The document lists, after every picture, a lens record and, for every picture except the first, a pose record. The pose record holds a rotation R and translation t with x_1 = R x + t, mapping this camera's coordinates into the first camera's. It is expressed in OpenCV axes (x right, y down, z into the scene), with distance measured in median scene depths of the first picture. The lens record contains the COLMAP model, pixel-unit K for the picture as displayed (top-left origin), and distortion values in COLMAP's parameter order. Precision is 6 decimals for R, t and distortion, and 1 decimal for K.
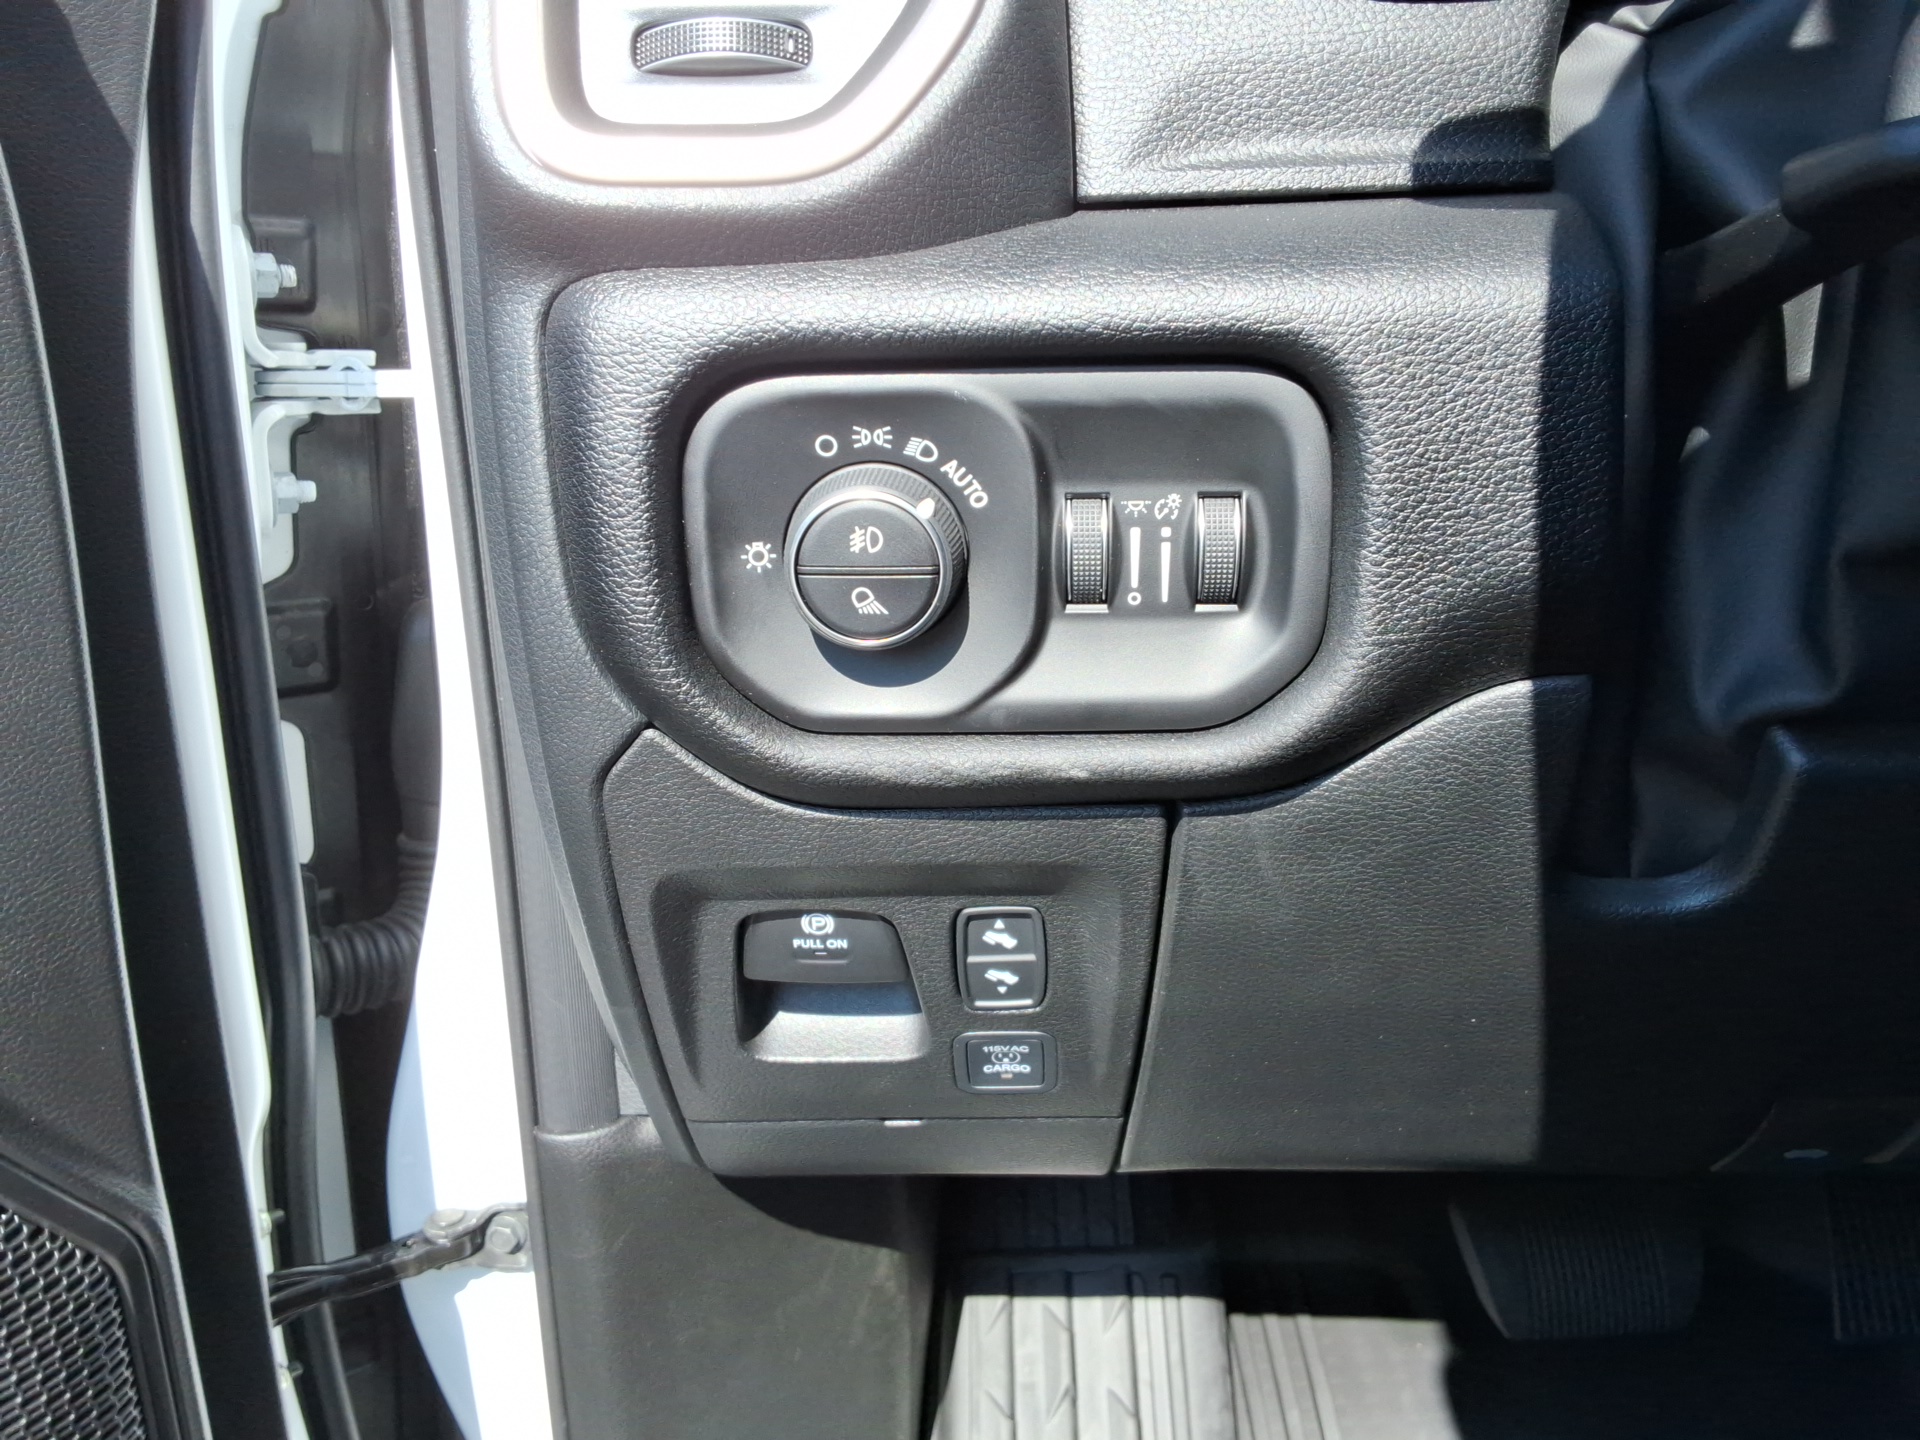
lens RADIAL K [[1547.3, 0, 956.6], [0, 1547.3, 714.6], [0, 0, 1]] dist [0.110831, -0.163459]
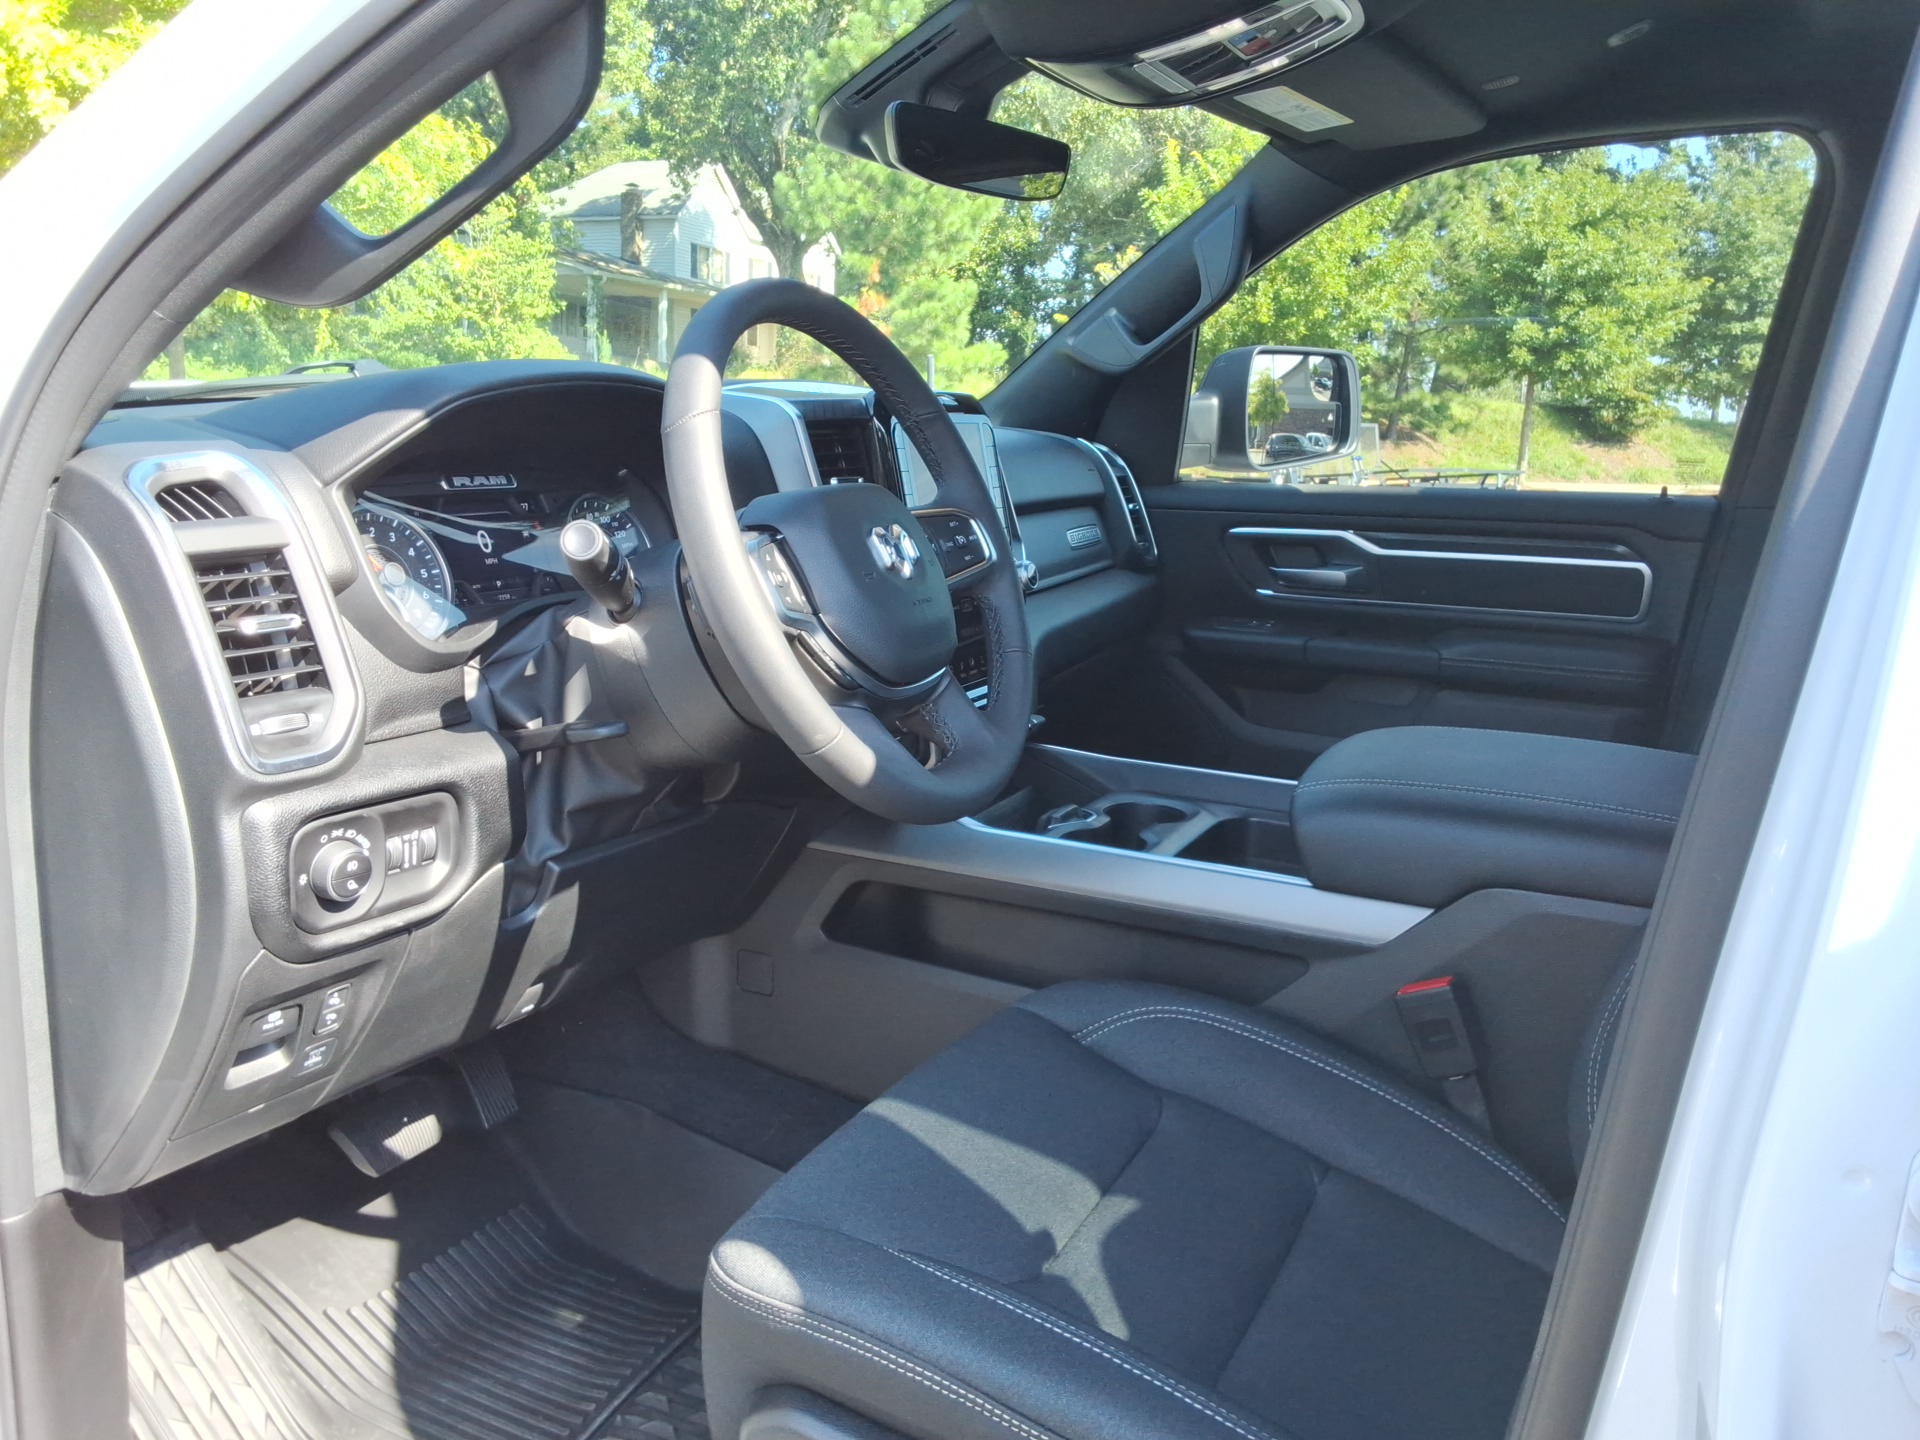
lens RADIAL K [[1547.3, 0, 1012.1], [0, 1547.3, 690.2], [0, 0, 1]] dist [0.110831, -0.163459]
pose [[0.443561, -0.120652, 0.888086, -2.173084], [0.188305, 0.981325, 0.039268, -0.323939], [-0.876239, 0.149813, 0.457997, -1.627940]]
